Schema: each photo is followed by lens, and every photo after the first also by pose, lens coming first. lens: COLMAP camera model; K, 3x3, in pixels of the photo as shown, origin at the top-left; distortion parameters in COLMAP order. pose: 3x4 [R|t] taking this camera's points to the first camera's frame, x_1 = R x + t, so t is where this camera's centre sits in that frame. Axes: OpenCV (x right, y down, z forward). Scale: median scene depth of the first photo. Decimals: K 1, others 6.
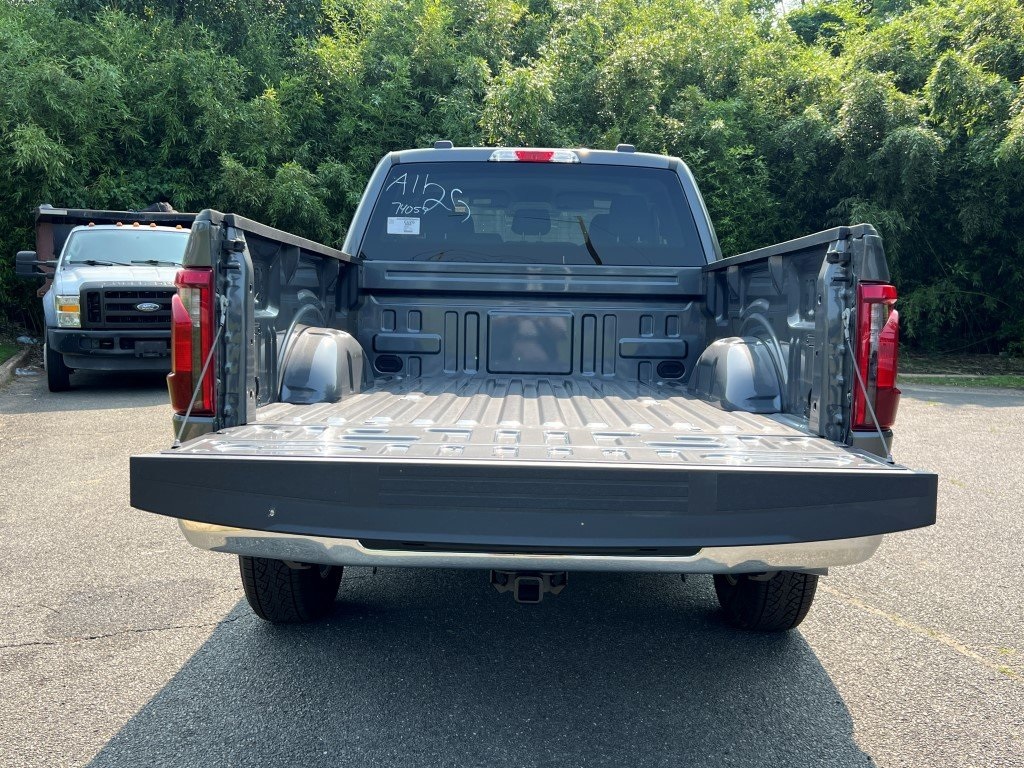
lens RADIAL K [[983.8, 0, 512.5], [0, 983.8, 384.2], [0, 0, 1]] dist [-0.002106, 0.000000]
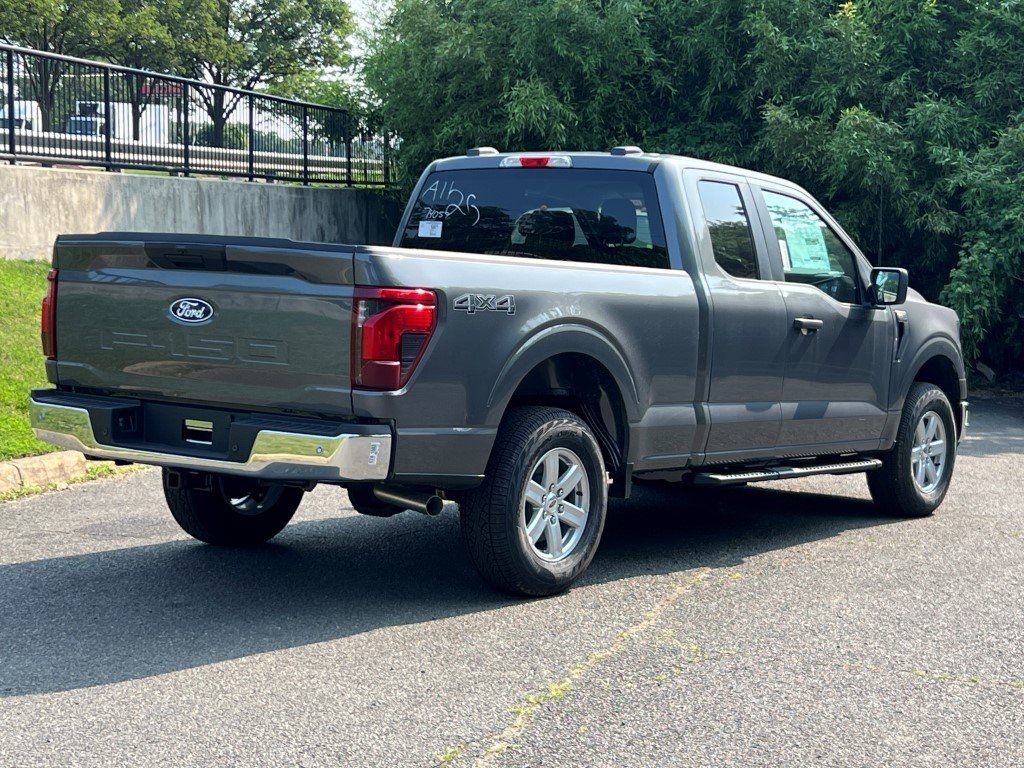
lens RADIAL K [[1765.4, 0, 513.6], [0, 1765.4, 390.9], [0, 0, 1]] dist [0.116509, 0.000000]
pose [[0.809769, 0.047751, -0.584802, 0.322779], [-0.070933, 0.997340, -0.016785, 0.012238], [0.582445, 0.055073, 0.811002, -0.148946]]
